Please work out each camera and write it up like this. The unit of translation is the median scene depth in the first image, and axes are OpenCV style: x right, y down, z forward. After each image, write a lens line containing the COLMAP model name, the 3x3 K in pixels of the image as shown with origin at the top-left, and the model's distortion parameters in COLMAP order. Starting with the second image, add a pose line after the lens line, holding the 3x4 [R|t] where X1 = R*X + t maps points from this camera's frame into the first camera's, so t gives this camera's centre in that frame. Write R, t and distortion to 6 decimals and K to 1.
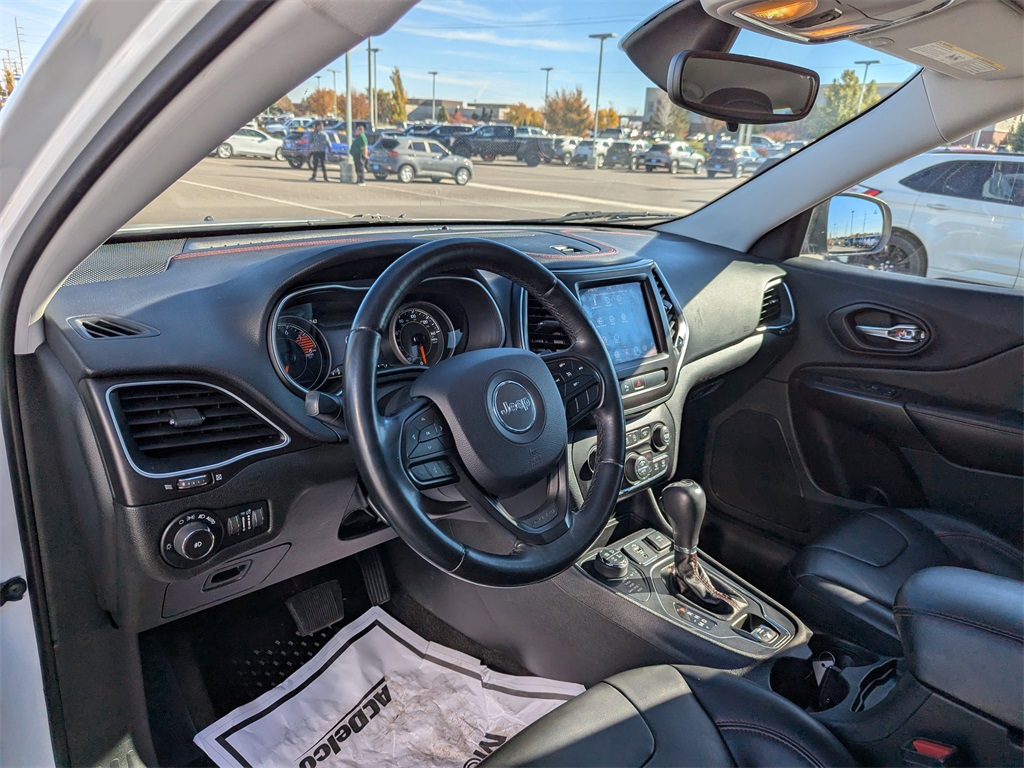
lens RADIAL K [[737.8, 0, 505.3], [0, 737.8, 377.5], [0, 0, 1]] dist [0.047878, -0.039905]
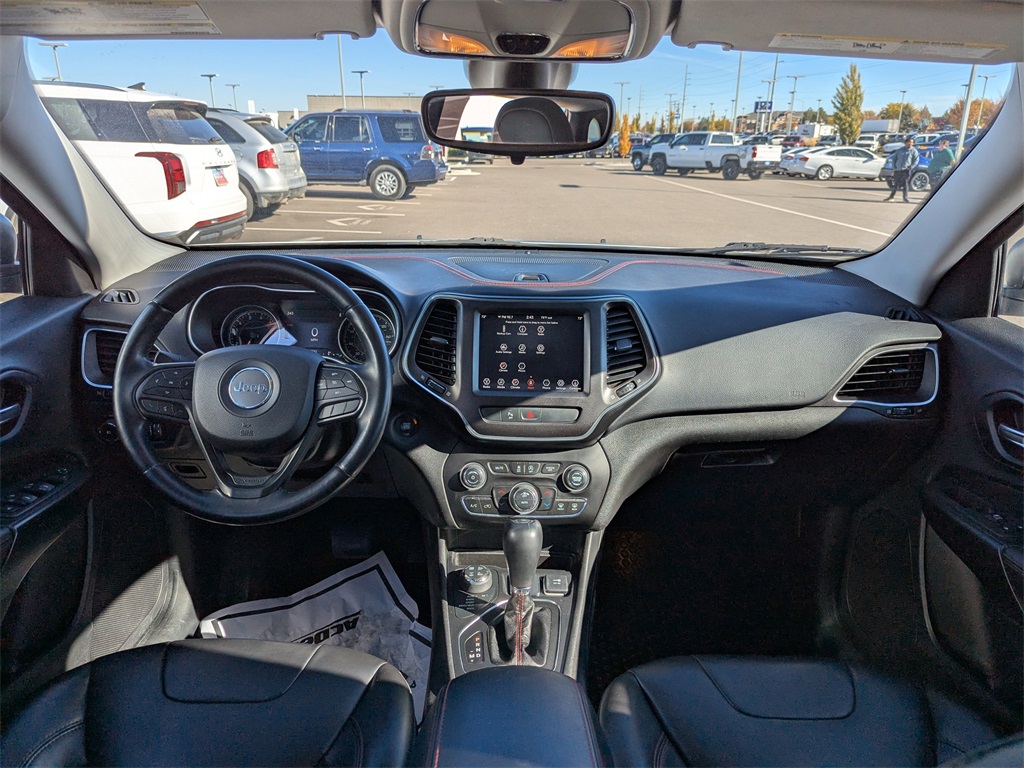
lens RADIAL K [[737.8, 0, 502.0], [0, 737.8, 390.1], [0, 0, 1]] dist [0.047878, -0.039905]
pose [[0.714280, 0.174453, -0.677769, 0.528702], [-0.182748, 0.981328, 0.059994, -0.049541], [0.675579, 0.081008, 0.732824, 0.157385]]
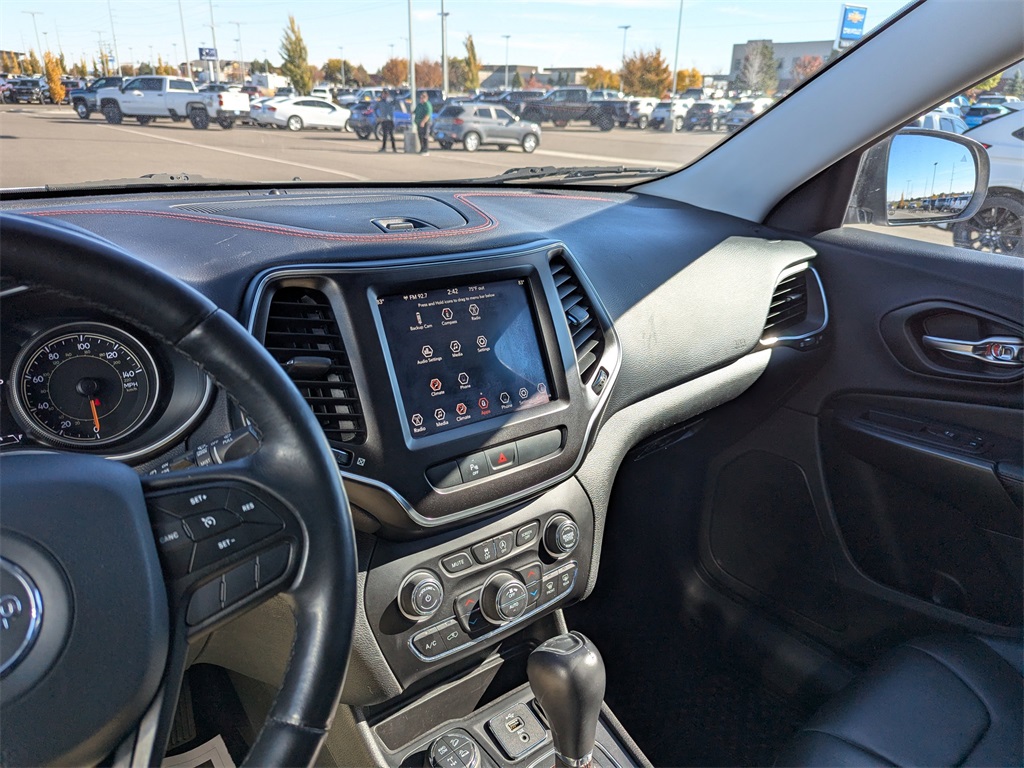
lens RADIAL K [[737.8, 0, 507.8], [0, 737.8, 383.4], [0, 0, 1]] dist [0.047878, -0.039905]
pose [[0.994878, 0.008636, -0.100709, 0.156331], [-0.003951, 0.998904, 0.046630, -0.049606], [0.101001, -0.045993, 0.993823, 0.278532]]
